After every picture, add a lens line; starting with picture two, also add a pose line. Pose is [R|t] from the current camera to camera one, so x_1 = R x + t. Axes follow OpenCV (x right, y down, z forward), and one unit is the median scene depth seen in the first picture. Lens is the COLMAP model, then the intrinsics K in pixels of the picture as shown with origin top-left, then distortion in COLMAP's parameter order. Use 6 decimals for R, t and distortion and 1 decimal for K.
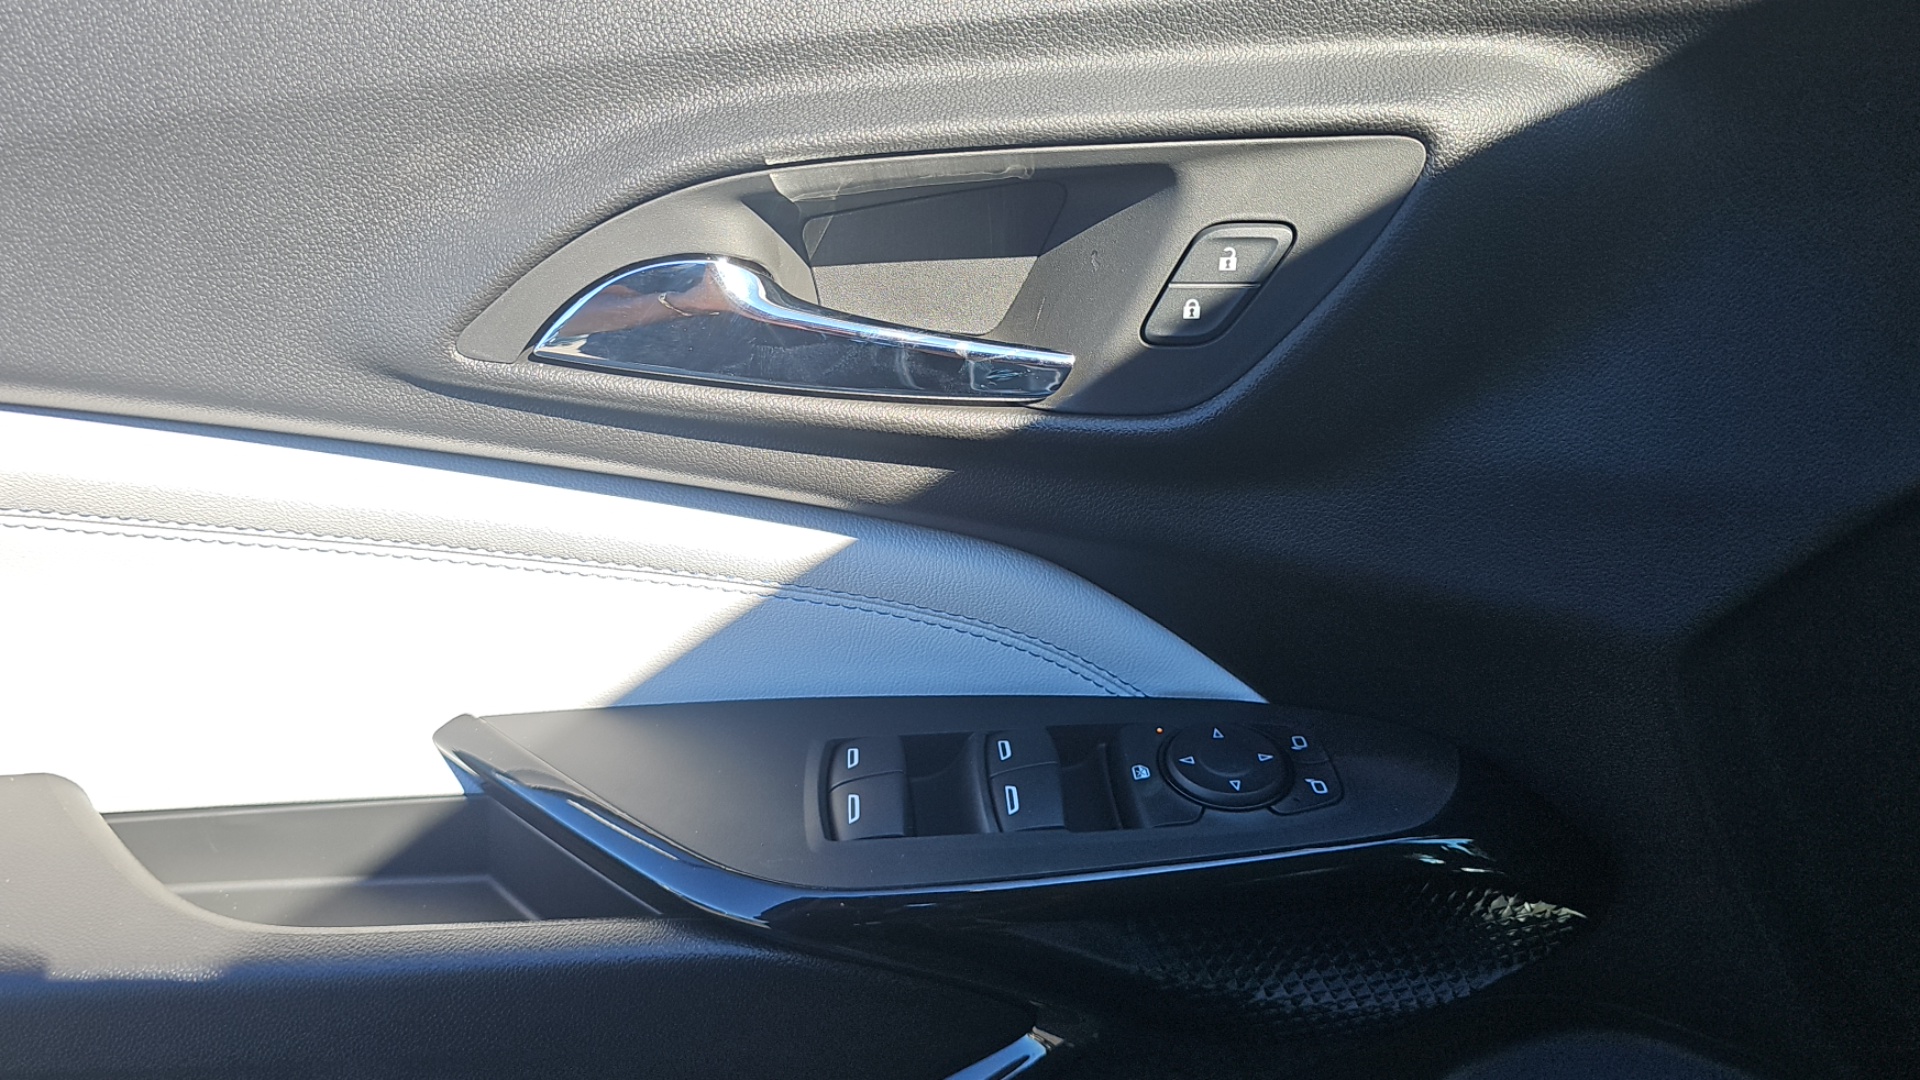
lens RADIAL K [[1407.8, 0, 975.3], [0, 1407.8, 533.8], [0, 0, 1]] dist [0.065483, -0.103191]
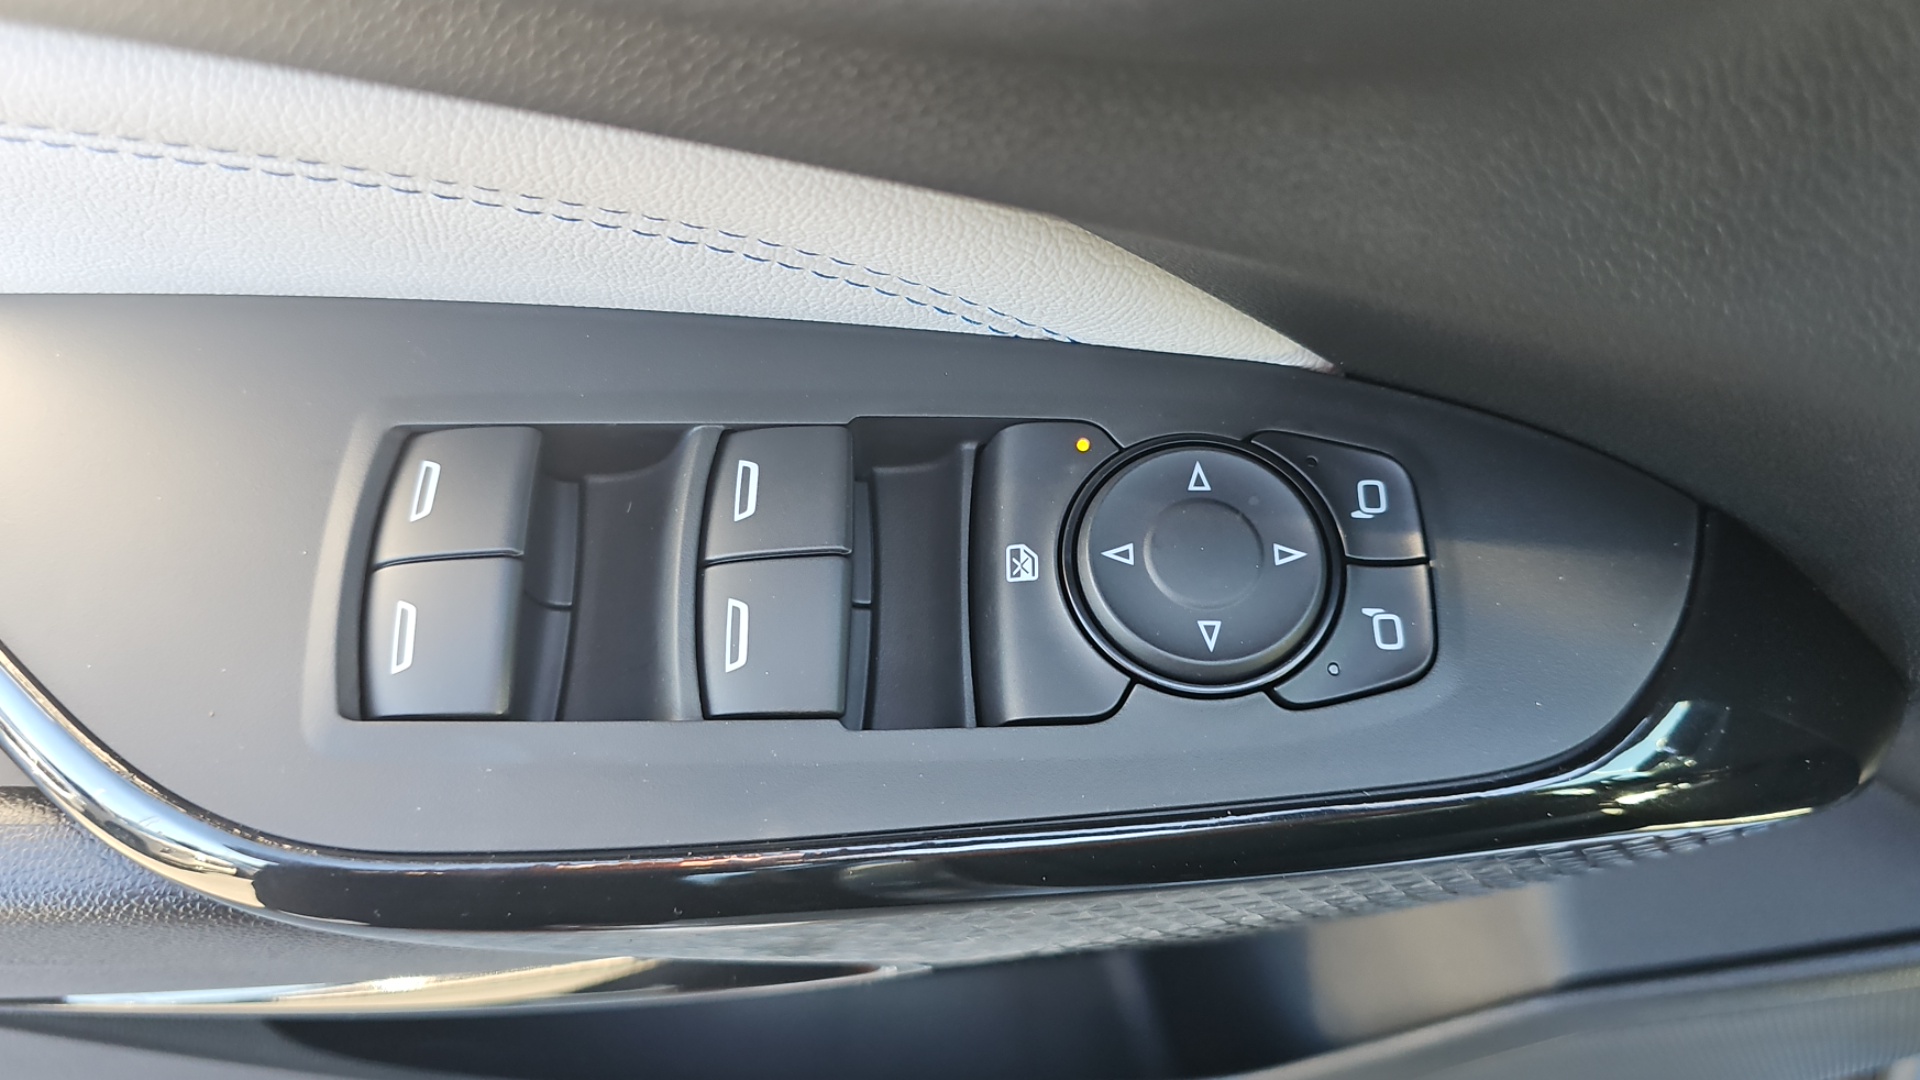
lens RADIAL K [[1407.8, 0, 975.3], [0, 1407.8, 533.8], [0, 0, 1]] dist [0.065483, -0.103191]
pose [[0.996983, 0.071563, -0.030047, 0.137018], [-0.039763, 0.803401, 0.594110, -0.147263], [0.066656, -0.591123, 0.803823, 0.739408]]
